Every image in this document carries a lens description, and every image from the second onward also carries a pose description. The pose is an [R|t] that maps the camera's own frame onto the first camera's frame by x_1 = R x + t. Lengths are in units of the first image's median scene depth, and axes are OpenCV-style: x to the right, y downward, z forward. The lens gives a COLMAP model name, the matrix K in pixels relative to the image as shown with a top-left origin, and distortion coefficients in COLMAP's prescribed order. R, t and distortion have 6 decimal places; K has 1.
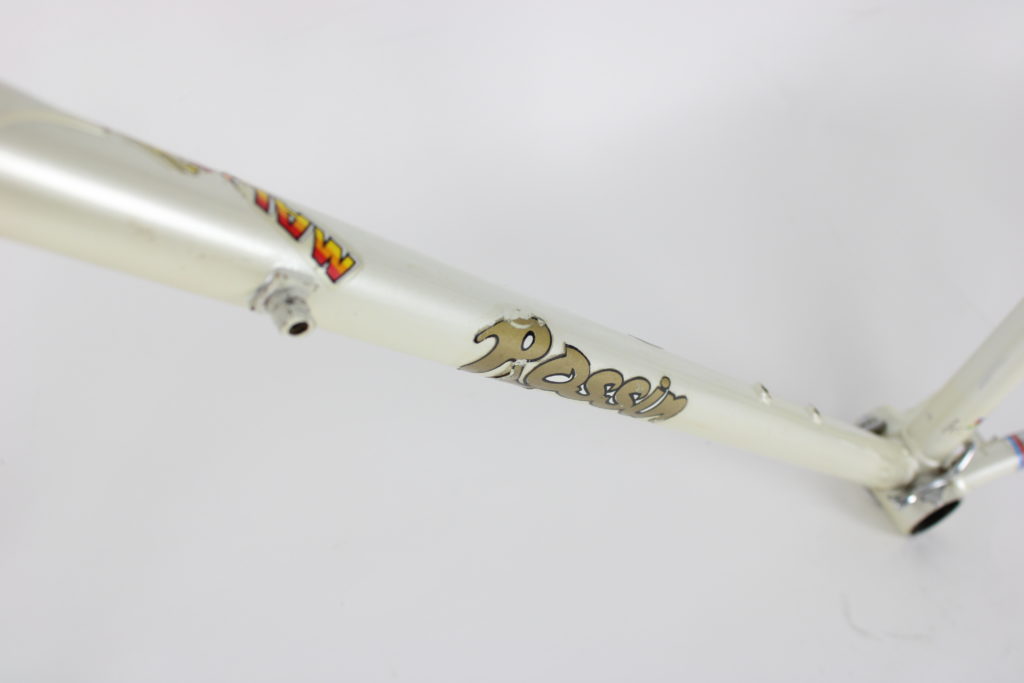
lens RADIAL K [[1119.1, 0, 512.0], [0, 1119.1, 341.5], [0, 0, 1]] dist [-0.111614, -0.000276]
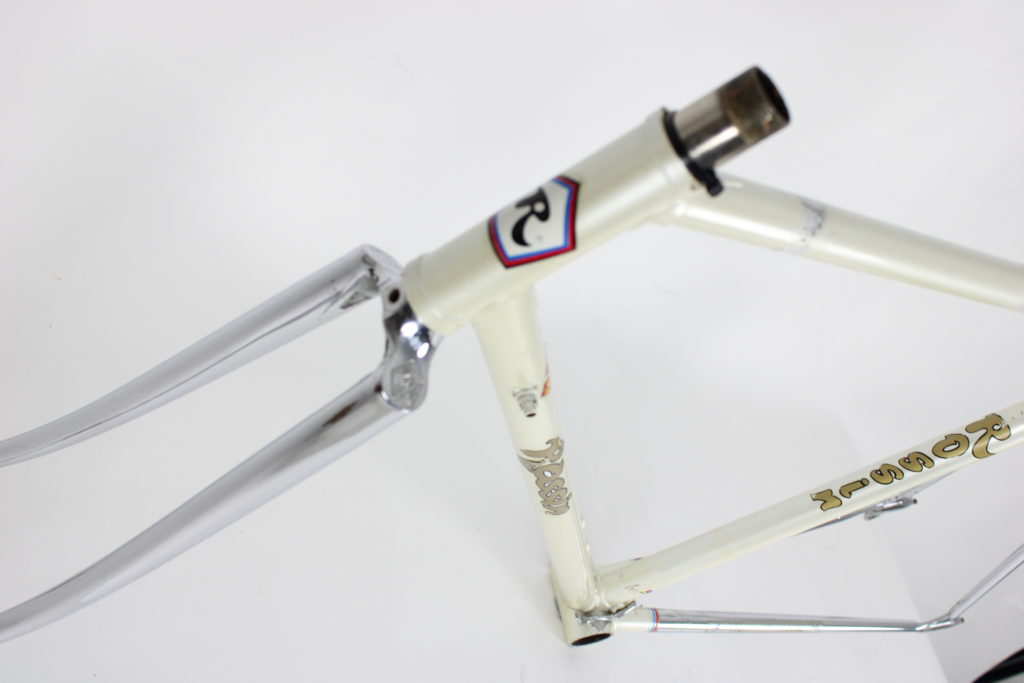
lens RADIAL K [[1309.1, 0, 512.0], [0, 1309.1, 341.5], [0, 0, 1]] dist [-0.003819, -0.010609]
pose [[0.801450, 0.459922, 0.382296, -0.810434], [-0.437950, 0.886641, -0.148551, 0.162637], [-0.407281, -0.048371, 0.912021, -0.795893]]
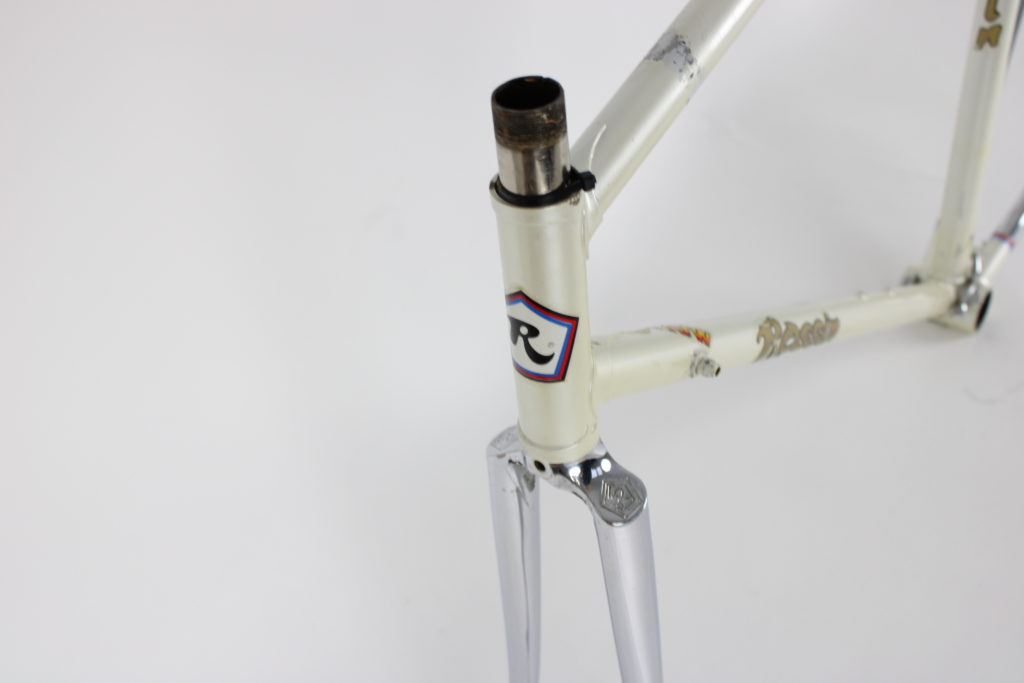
lens RADIAL K [[1309.1, 0, 512.0], [0, 1309.1, 341.5], [0, 0, 1]] dist [-0.003819, -0.010609]
pose [[0.829531, -0.543898, 0.126702, -0.524957], [0.551836, 0.833158, -0.036398, -0.120511], [-0.085767, 0.100112, 0.991273, -0.916578]]
